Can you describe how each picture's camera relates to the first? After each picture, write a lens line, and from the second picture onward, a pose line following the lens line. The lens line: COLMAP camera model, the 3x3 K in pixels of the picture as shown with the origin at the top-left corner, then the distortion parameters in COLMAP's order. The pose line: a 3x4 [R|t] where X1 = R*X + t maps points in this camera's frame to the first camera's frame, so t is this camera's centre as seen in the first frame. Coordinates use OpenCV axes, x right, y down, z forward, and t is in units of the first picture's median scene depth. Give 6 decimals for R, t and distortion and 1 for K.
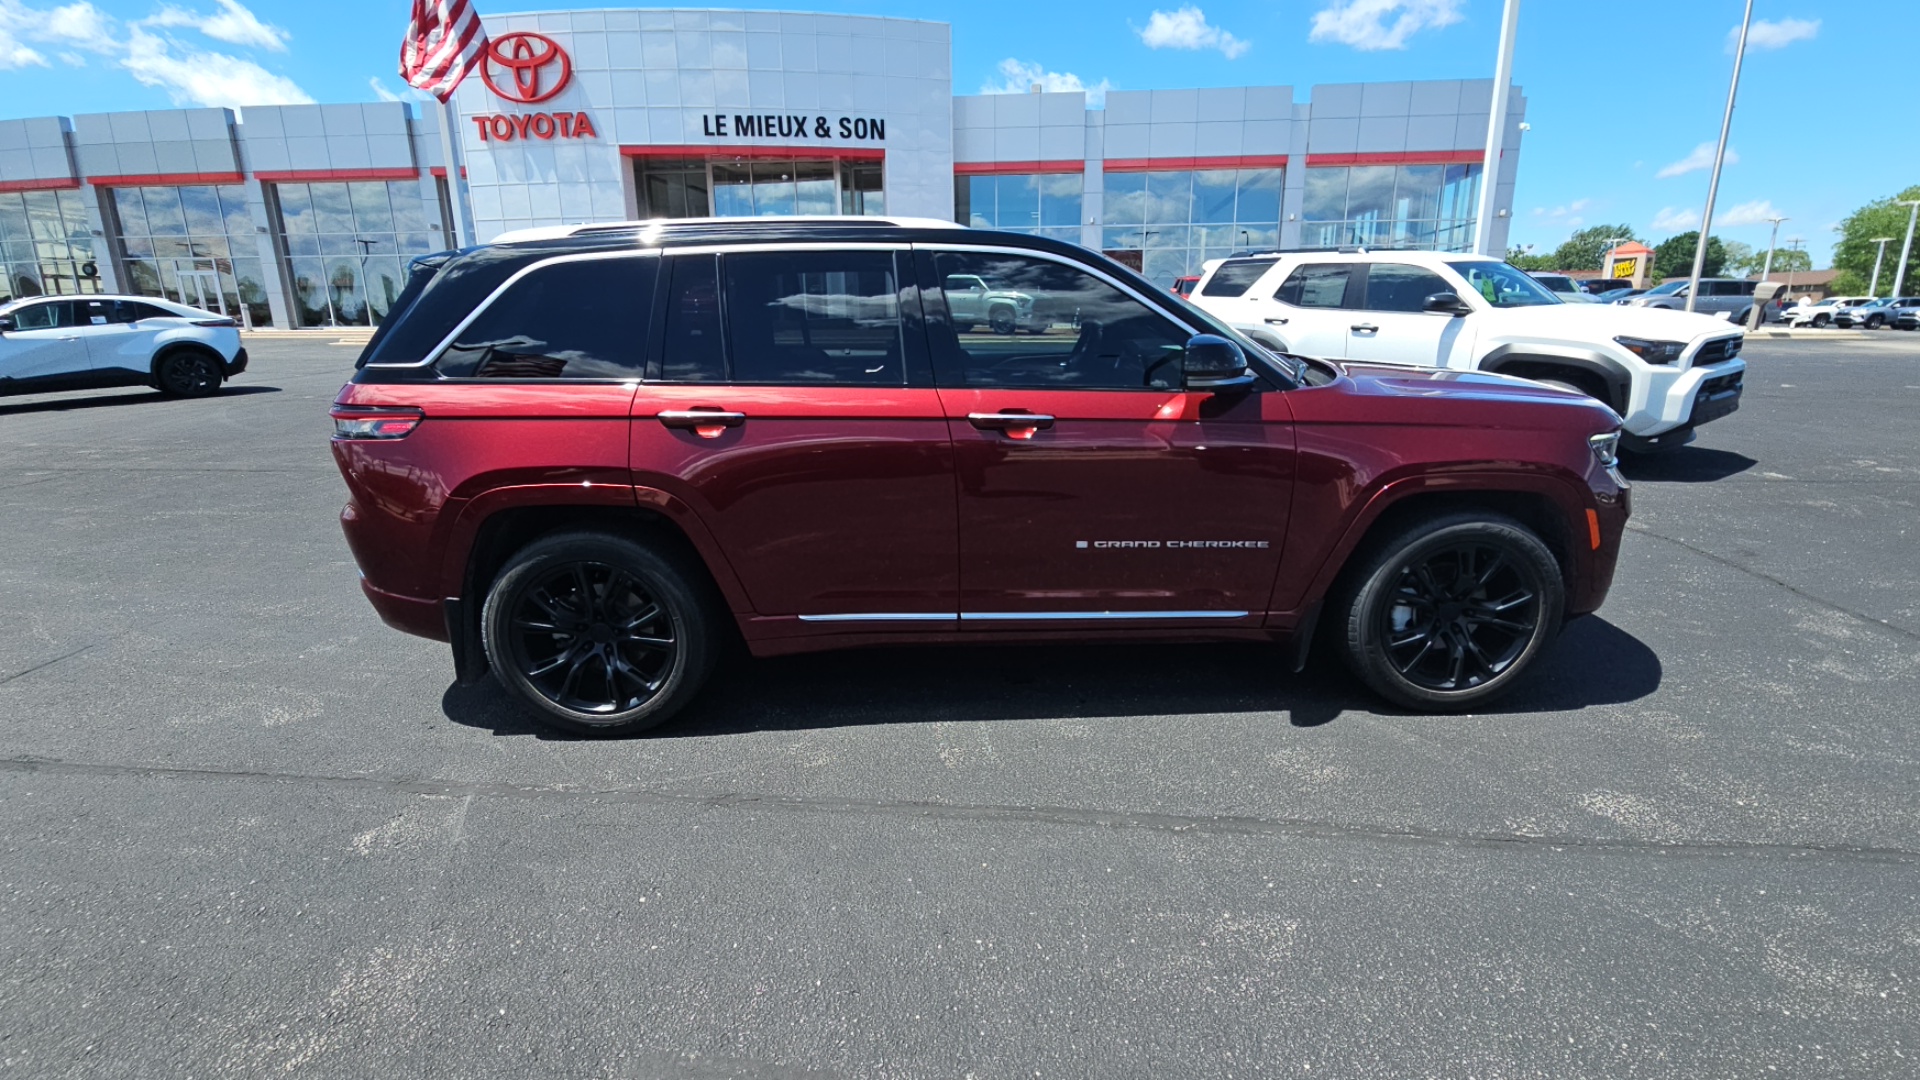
lens RADIAL K [[846.2, 0, 960.0], [0, 846.2, 540.0], [0, 0, 1]] dist [0.011131, -0.011854]
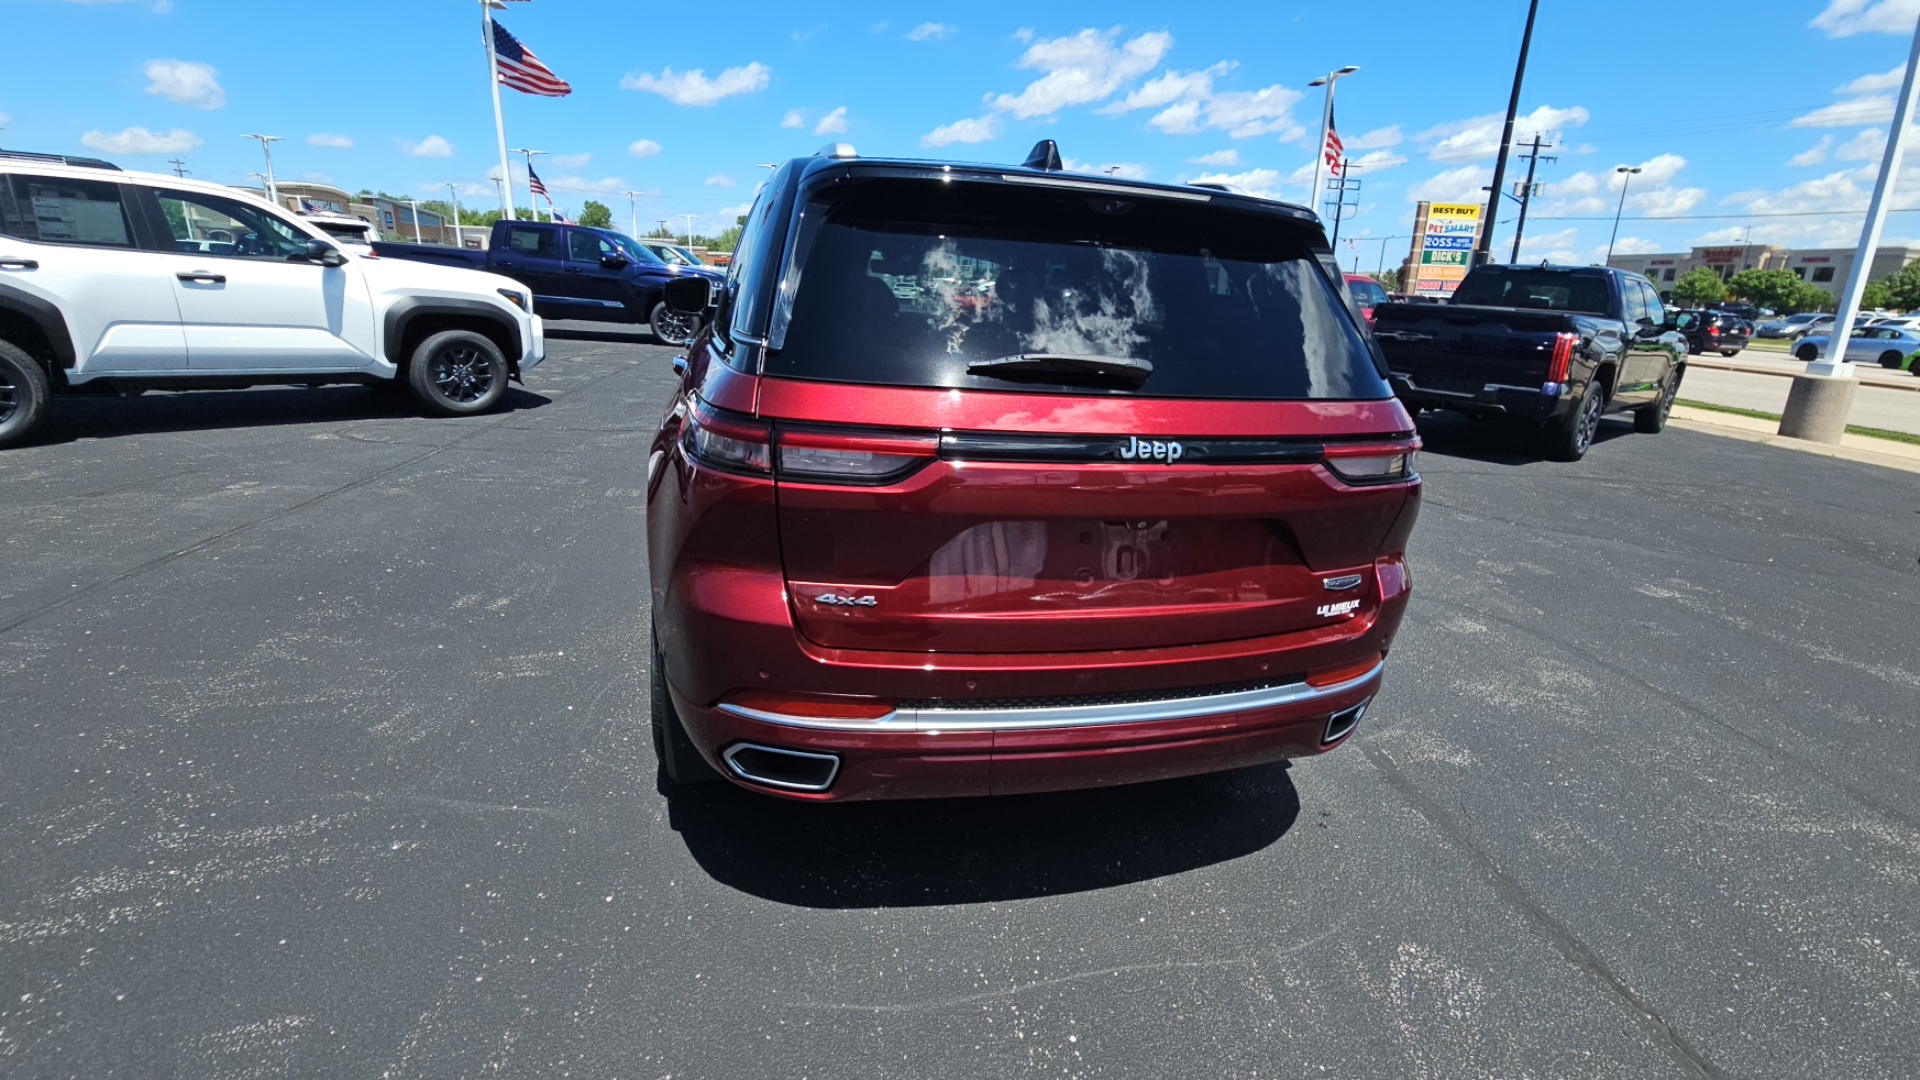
lens RADIAL K [[859.8, 0, 969.7], [0, 859.8, 540.6], [0, 0, 1]] dist [0.008284, -0.006536]
pose [[-0.234260, -0.276140, 0.932132, -1.270804], [0.209505, 0.921943, 0.325773, -0.371781], [-0.949331, 0.271602, -0.158122, 1.414125]]
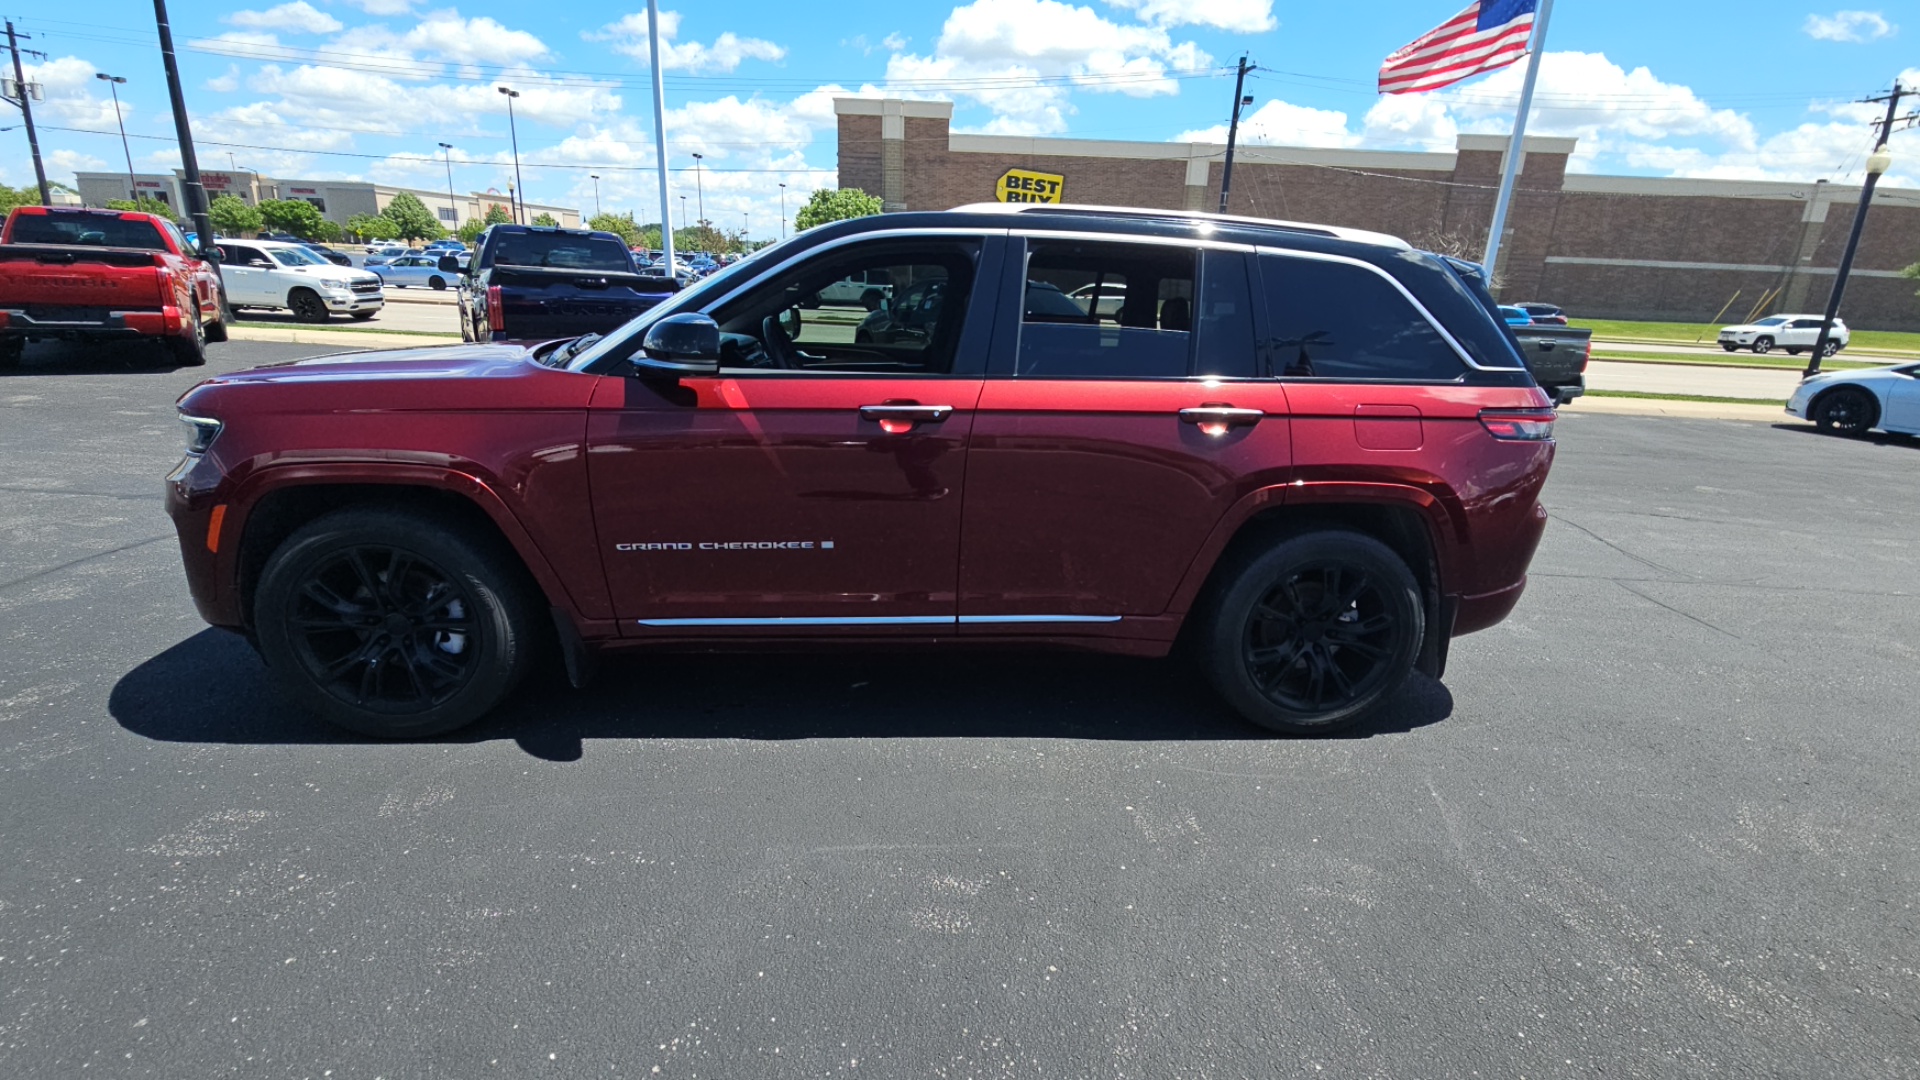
lens RADIAL K [[859.6, 0, 982.7], [0, 859.6, 541.0], [0, 0, 1]] dist [0.006168, -0.006043]
pose [[-0.996941, -0.008232, -0.077727, 0.048817], [-0.048091, 0.848533, 0.526952, -0.676495], [0.061616, 0.529078, -0.846333, 2.358760]]
